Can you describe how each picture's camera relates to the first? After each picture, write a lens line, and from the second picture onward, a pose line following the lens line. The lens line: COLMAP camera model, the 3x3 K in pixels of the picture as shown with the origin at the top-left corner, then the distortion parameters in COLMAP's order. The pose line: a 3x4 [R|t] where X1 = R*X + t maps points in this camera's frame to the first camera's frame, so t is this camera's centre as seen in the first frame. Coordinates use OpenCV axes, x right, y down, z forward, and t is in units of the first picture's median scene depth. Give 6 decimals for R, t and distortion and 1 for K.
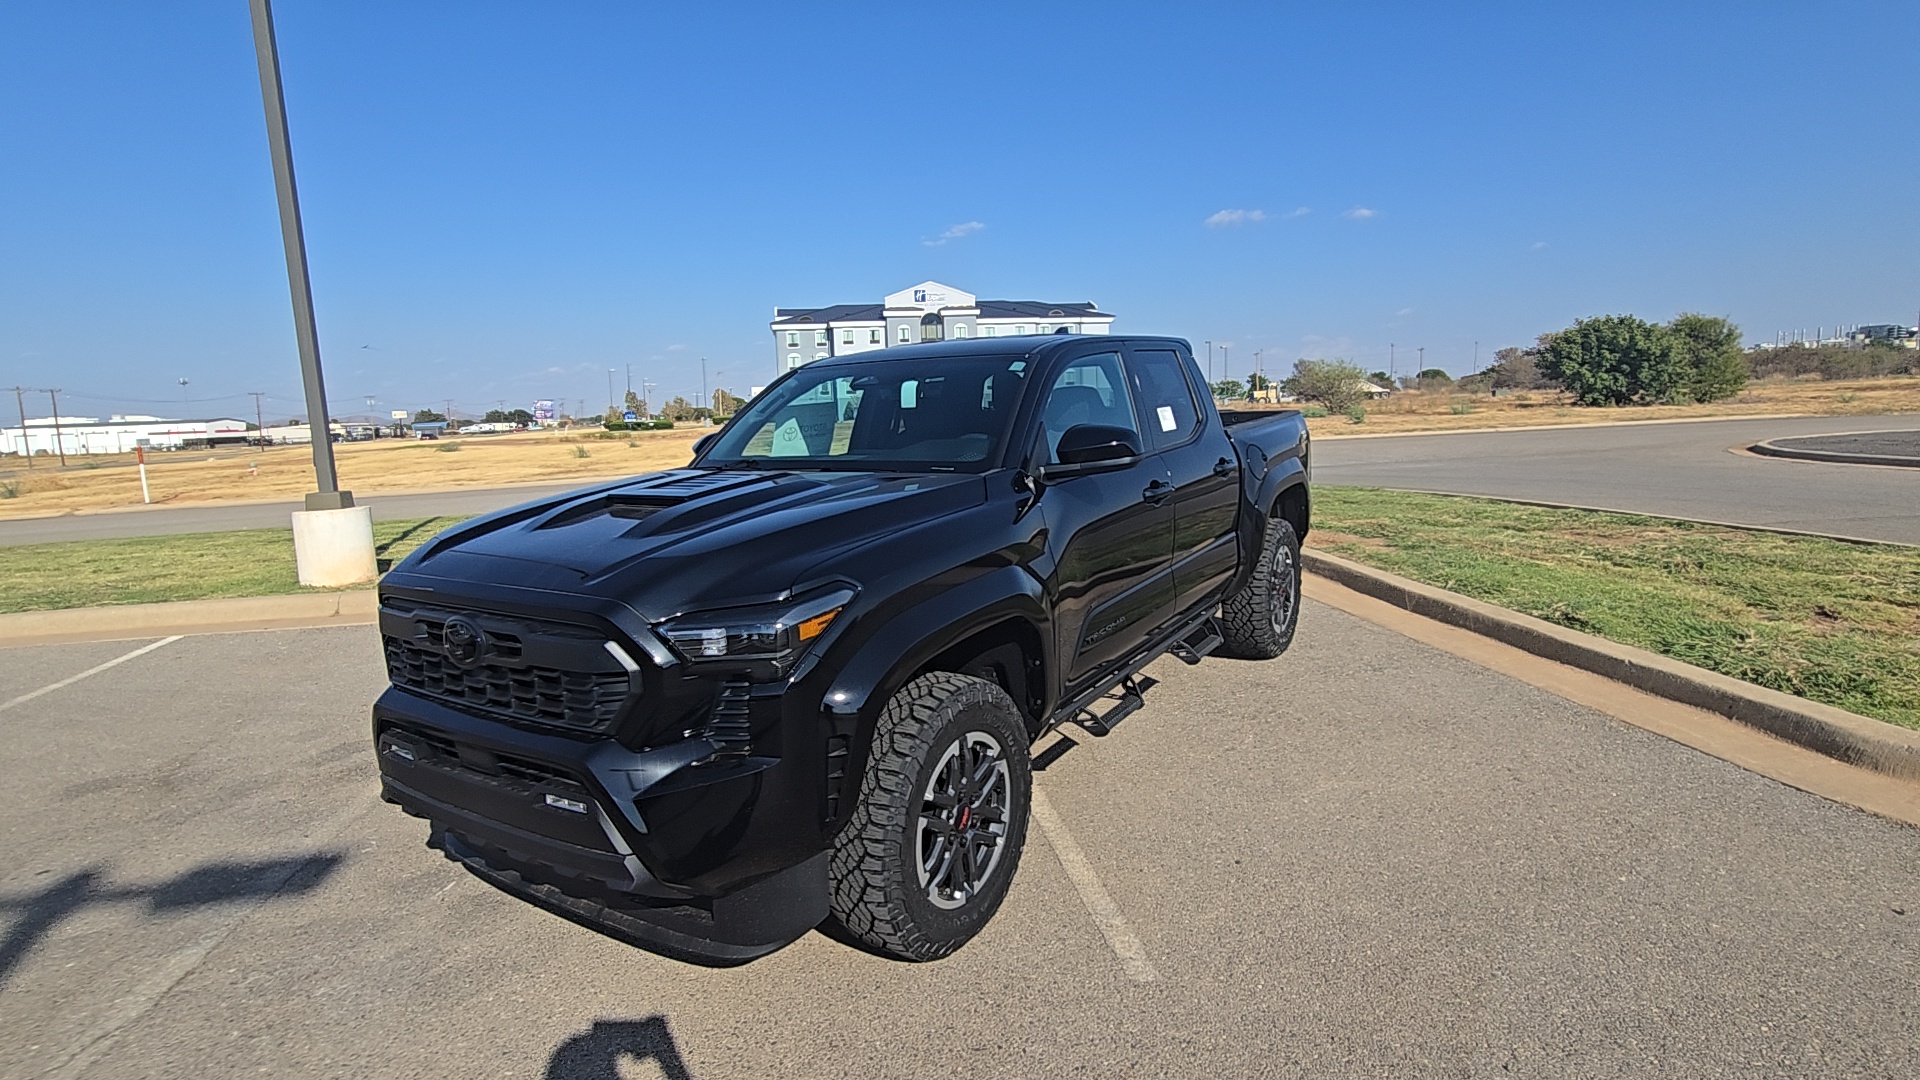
lens RADIAL K [[983.7, 0, 957.3], [0, 983.7, 525.6], [0, 0, 1]] dist [0.002170, -0.000170]
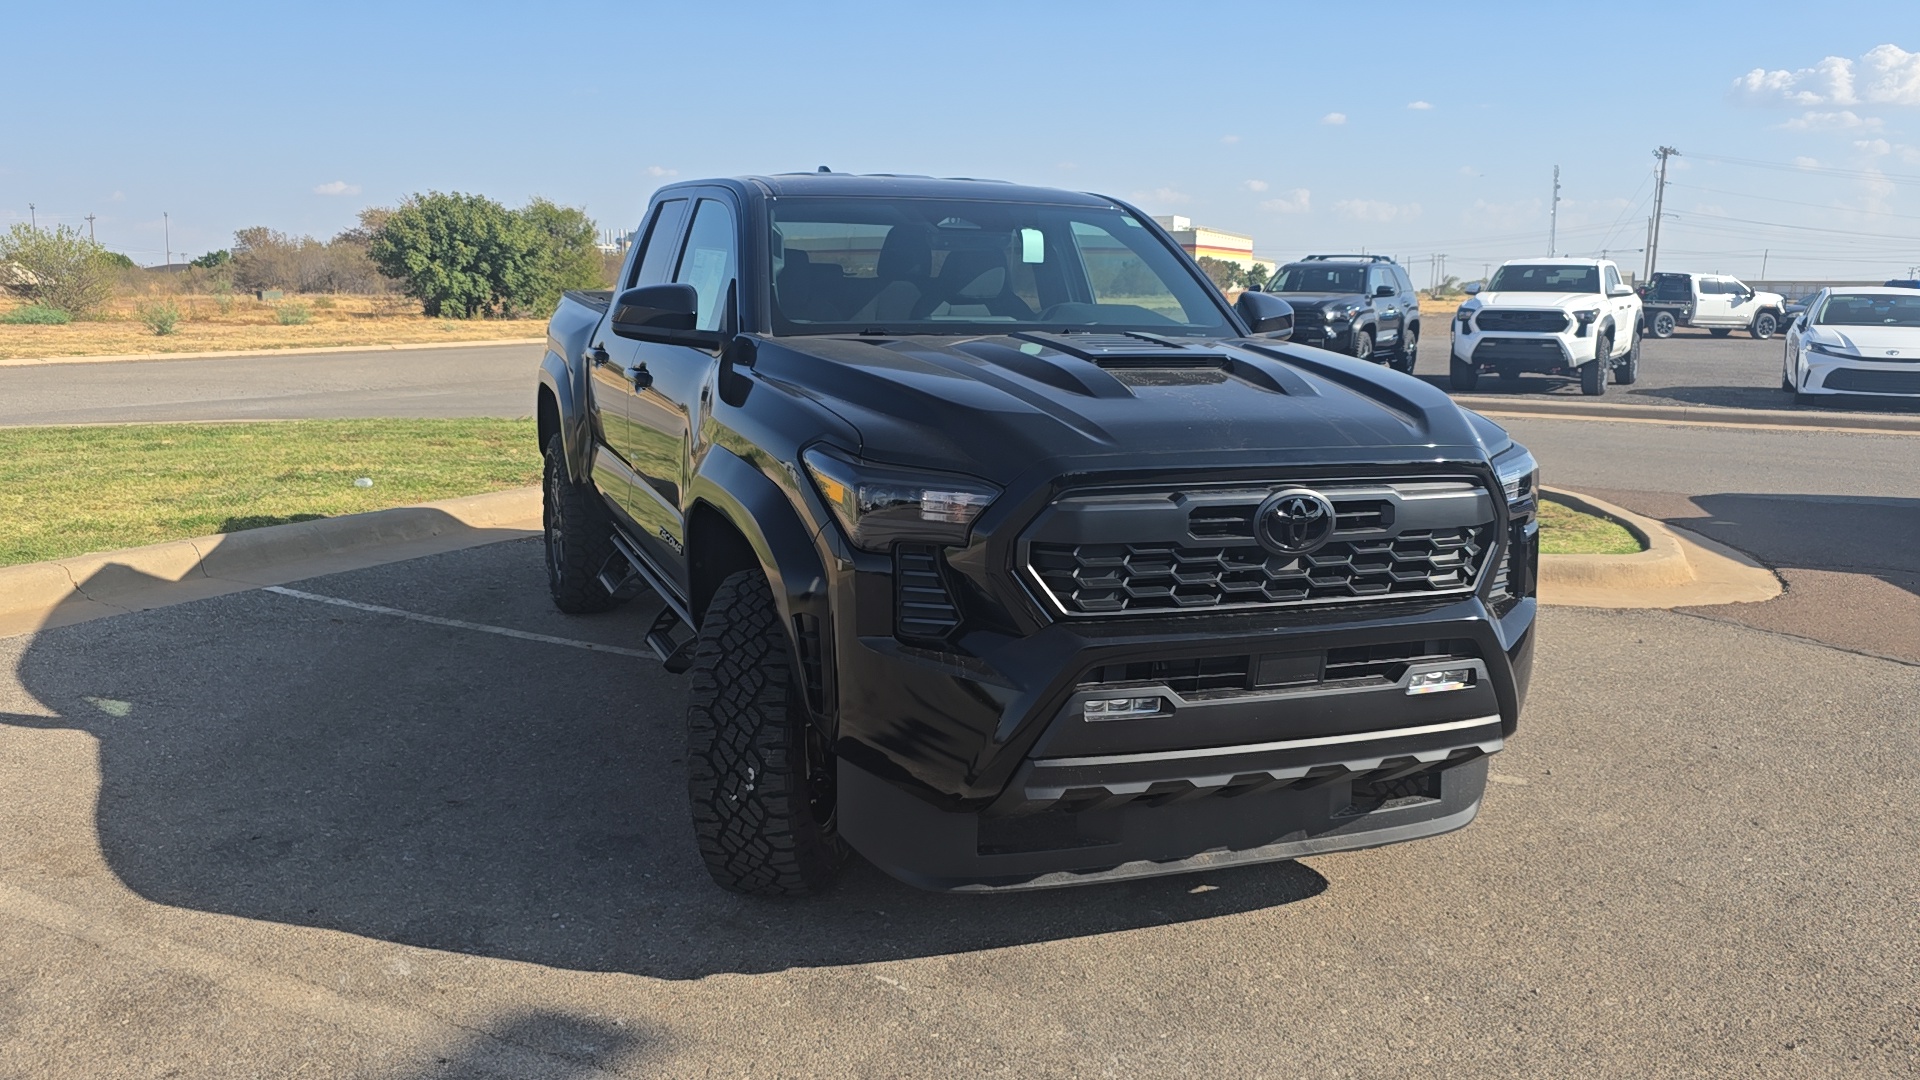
lens RADIAL K [[1611.2, 0, 944.8], [0, 1611.2, 510.0], [0, 0, 1]] dist [0.011644, -0.009658]
pose [[0.584389, -0.067723, 0.808642, -0.736284], [0.068803, 0.997058, 0.033780, 0.019170], [-0.808551, 0.035896, 0.587330, 0.197372]]
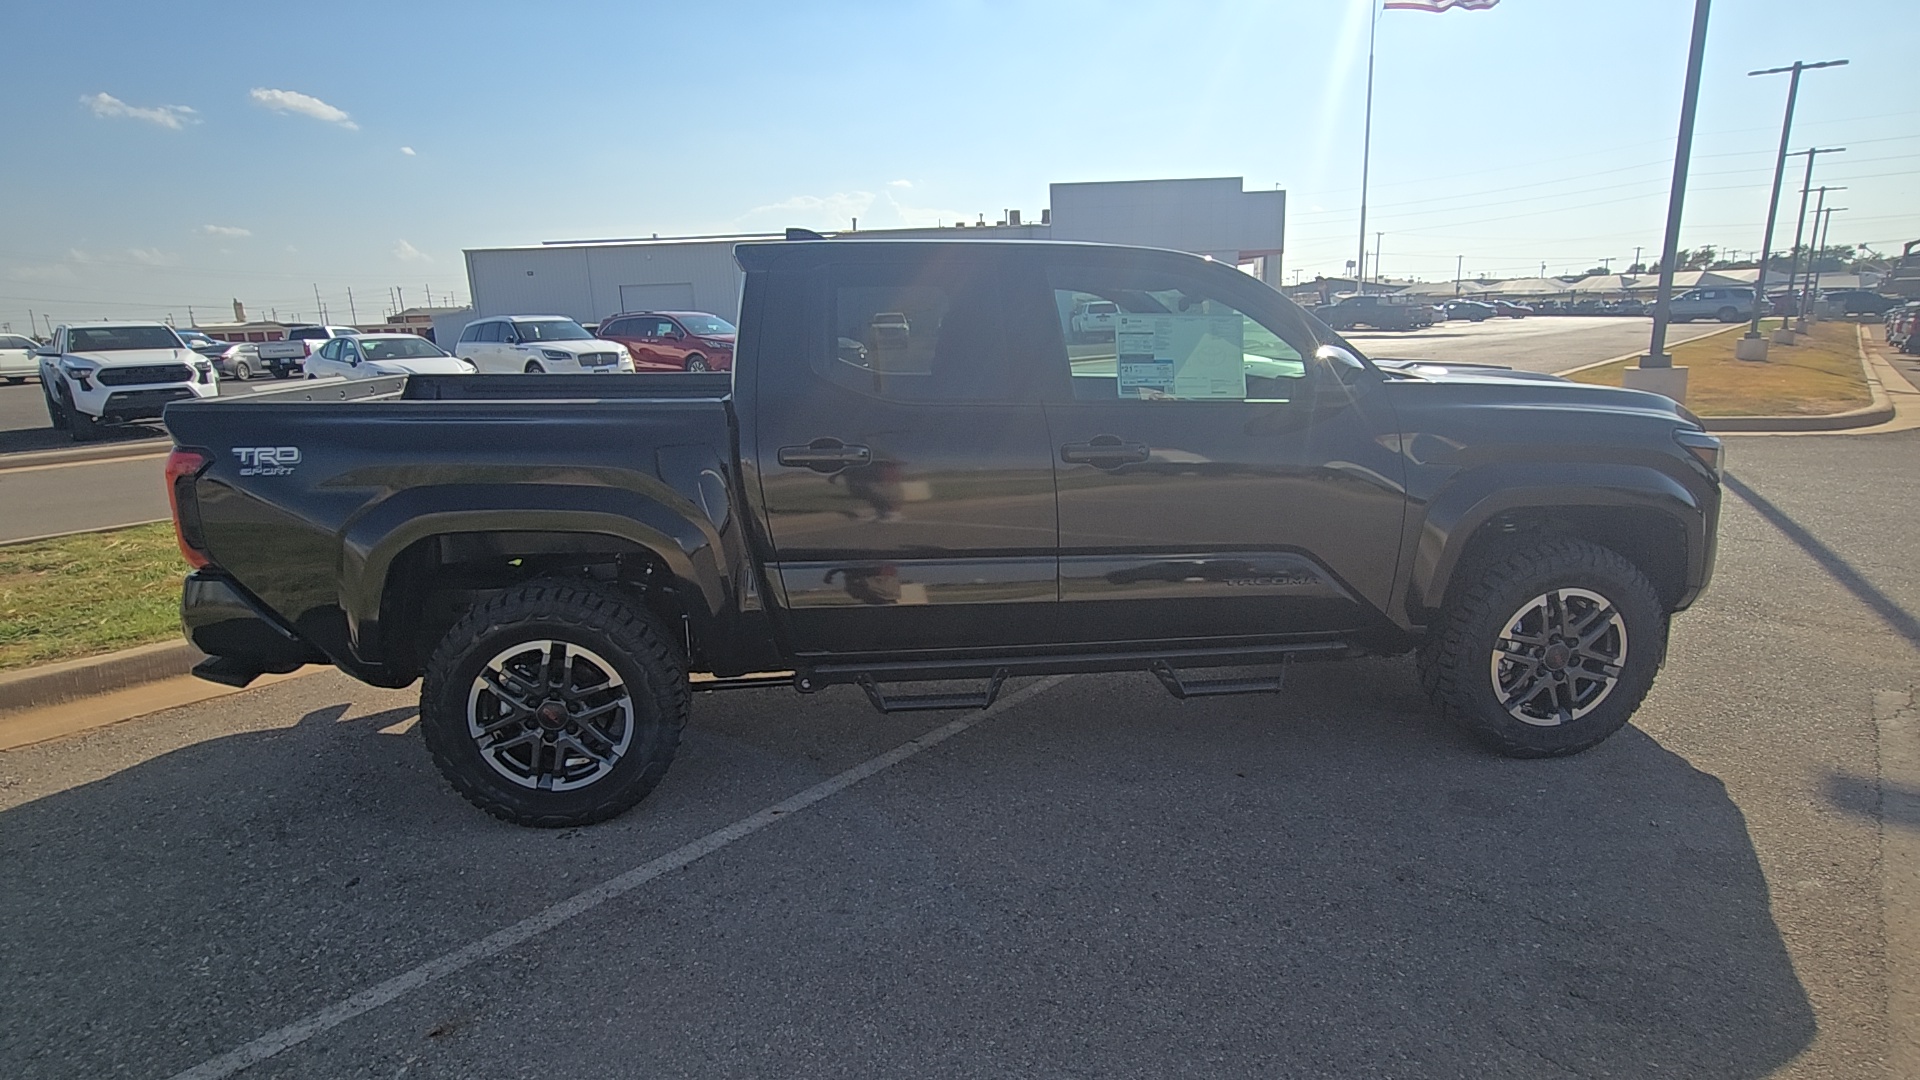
lens RADIAL K [[983.7, 0, 947.6], [0, 983.7, 545.6], [0, 0, 1]] dist [0.002170, -0.000170]
pose [[-0.633744, -0.120027, 0.764174, -0.463308], [0.155736, 0.947863, 0.278034, -0.146086], [-0.757704, 0.295212, -0.582010, 1.231609]]
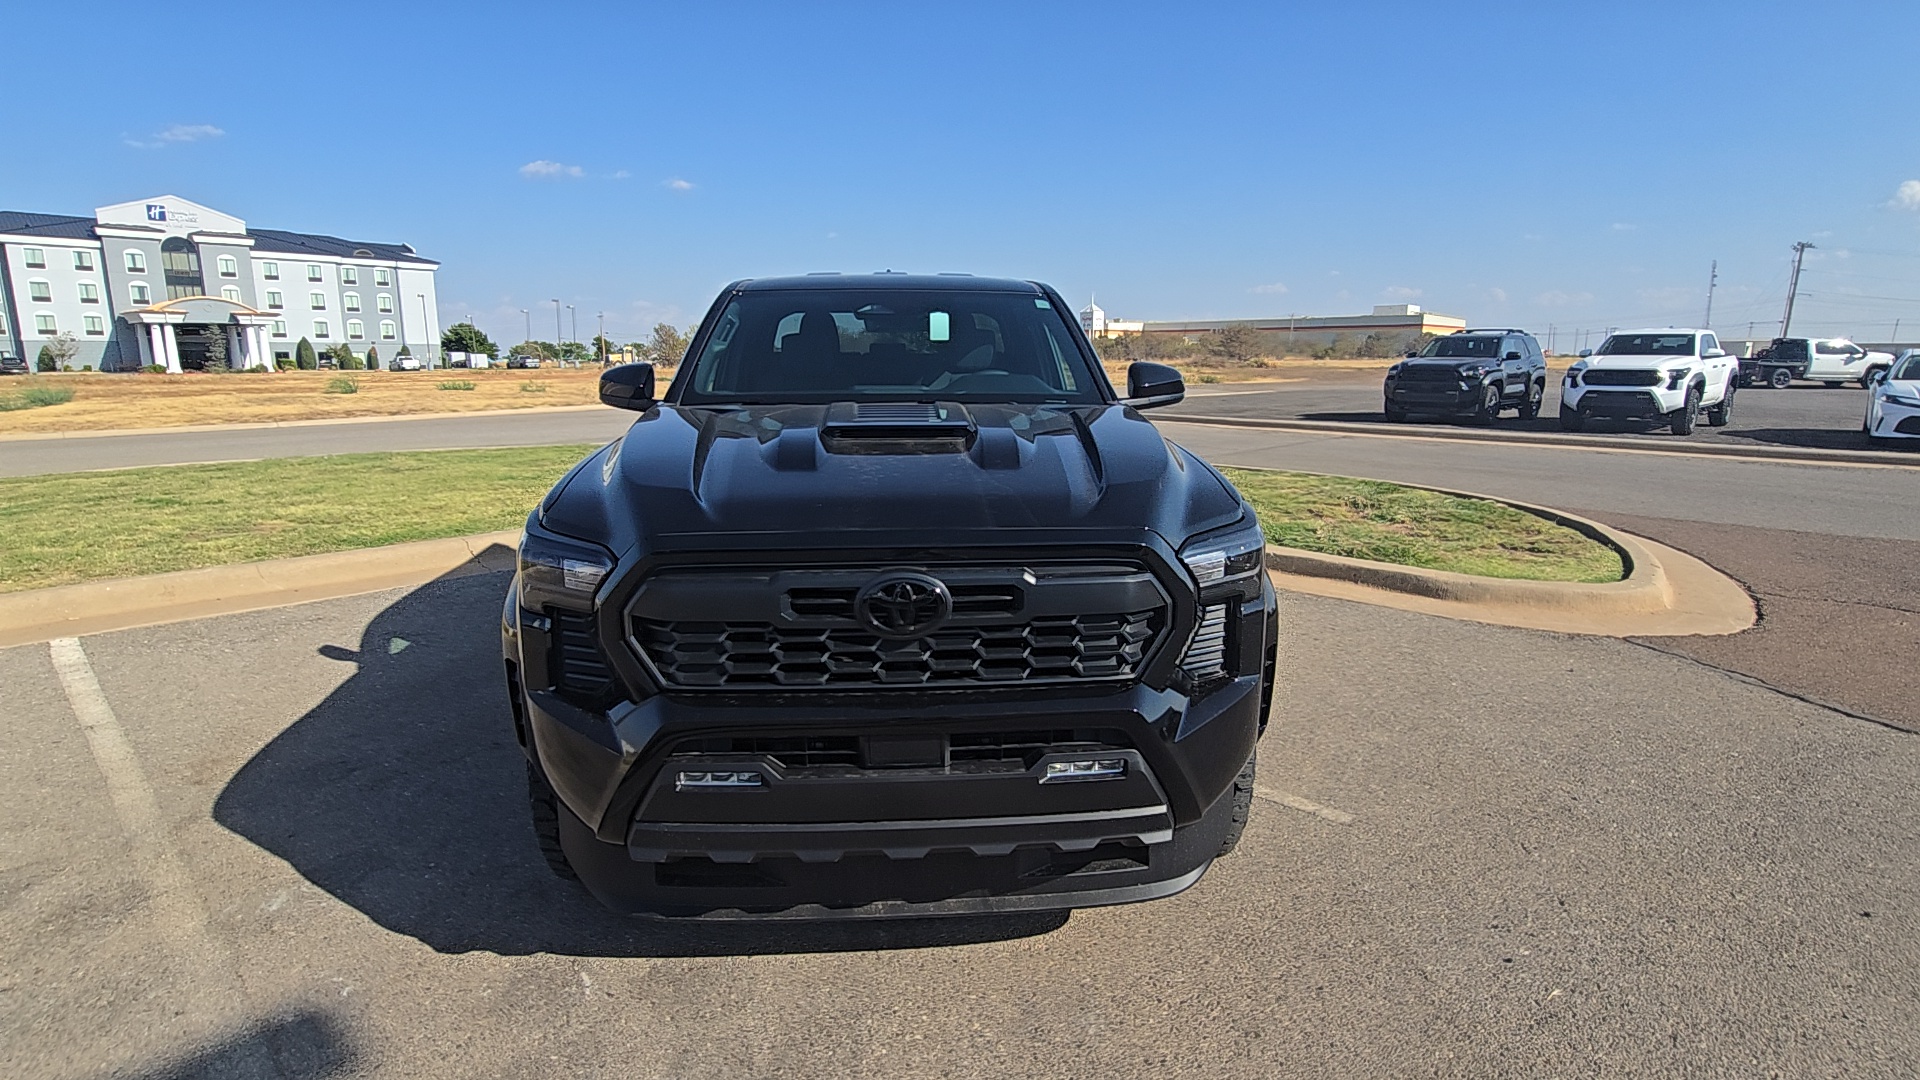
lens RADIAL K [[983.7, 0, 949.2], [0, 983.7, 531.4], [0, 0, 1]] dist [0.002170, -0.000170]
pose [[0.793567, -0.070667, 0.604366, -0.403603], [0.046518, 0.997372, 0.055539, 0.007464], [-0.606702, -0.015960, 0.794769, 0.152597]]
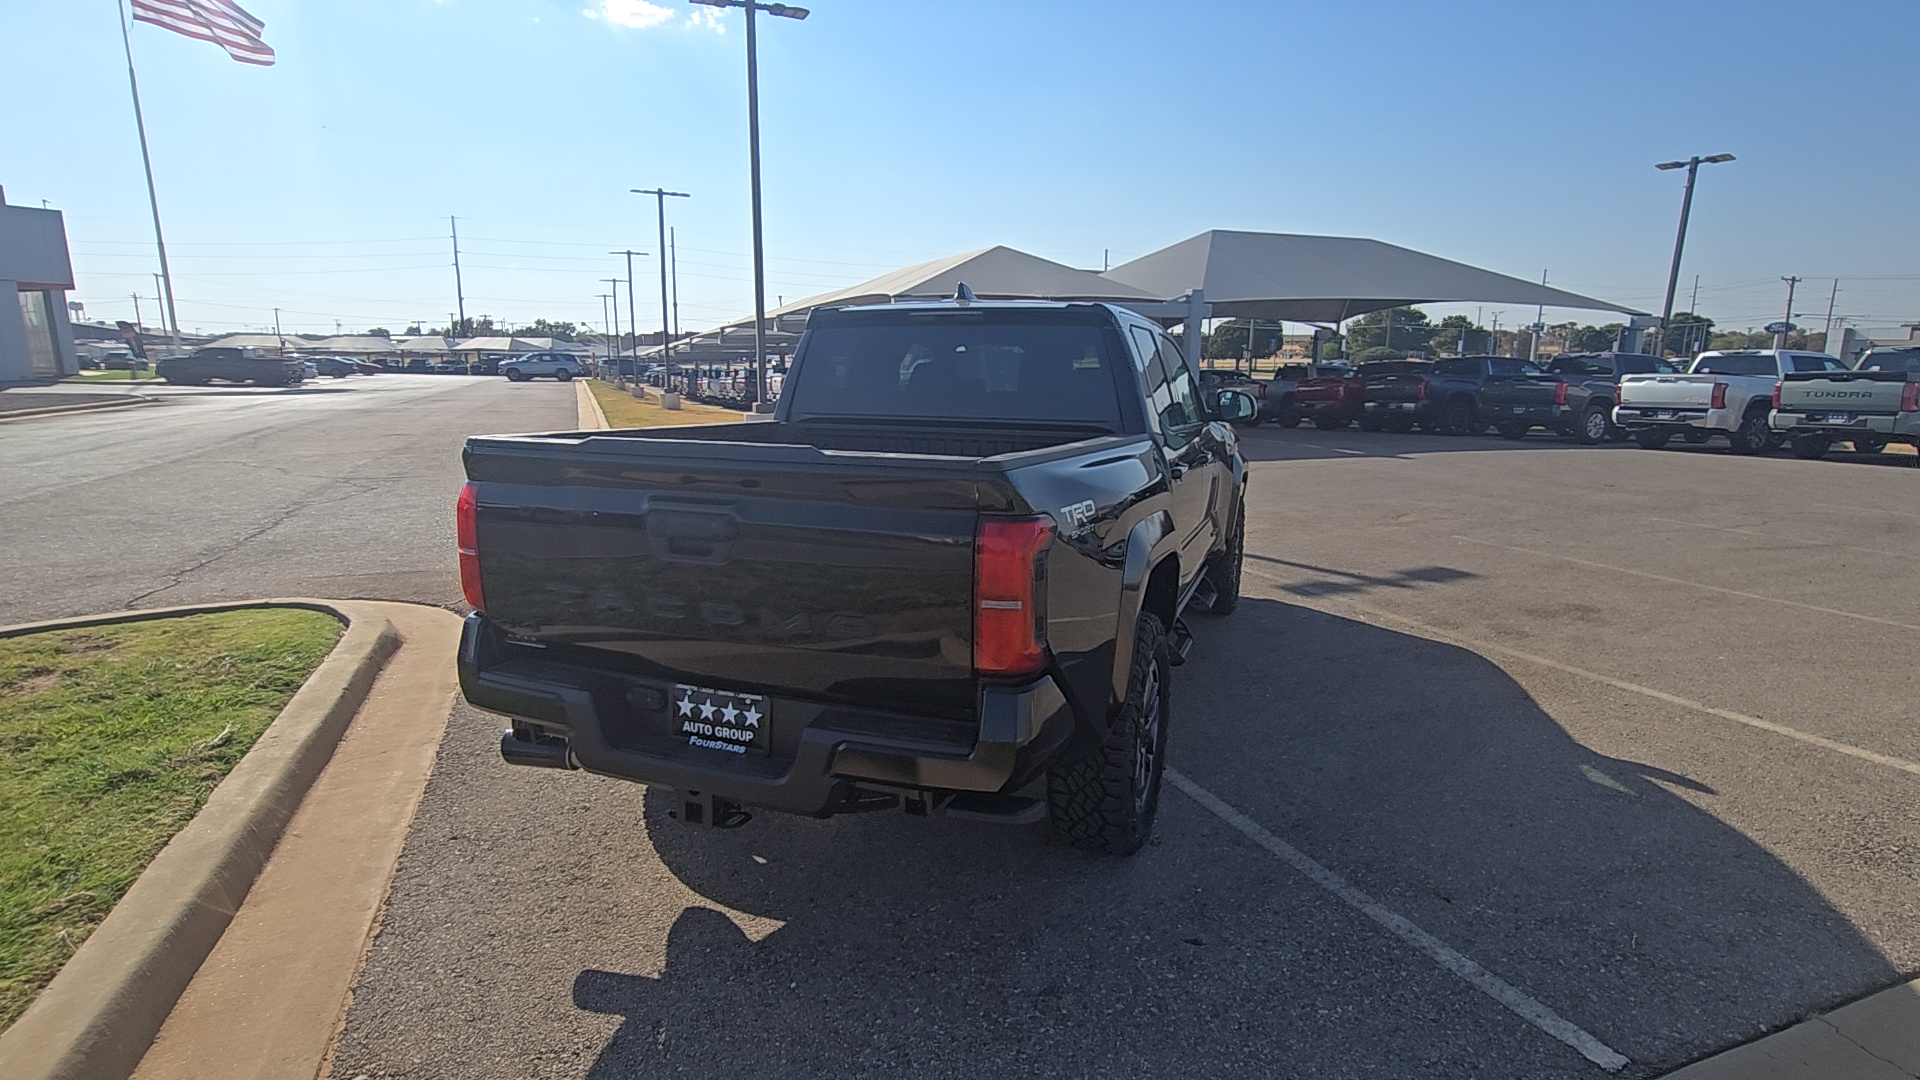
lens RADIAL K [[983.7, 0, 958.0], [0, 983.7, 538.9], [0, 0, 1]] dist [0.002170, -0.000170]
pose [[-0.973147, 0.077046, -0.216909, 0.259998], [0.004536, 0.948556, 0.316576, -0.225330], [0.230141, 0.307091, -0.923434, 1.560914]]
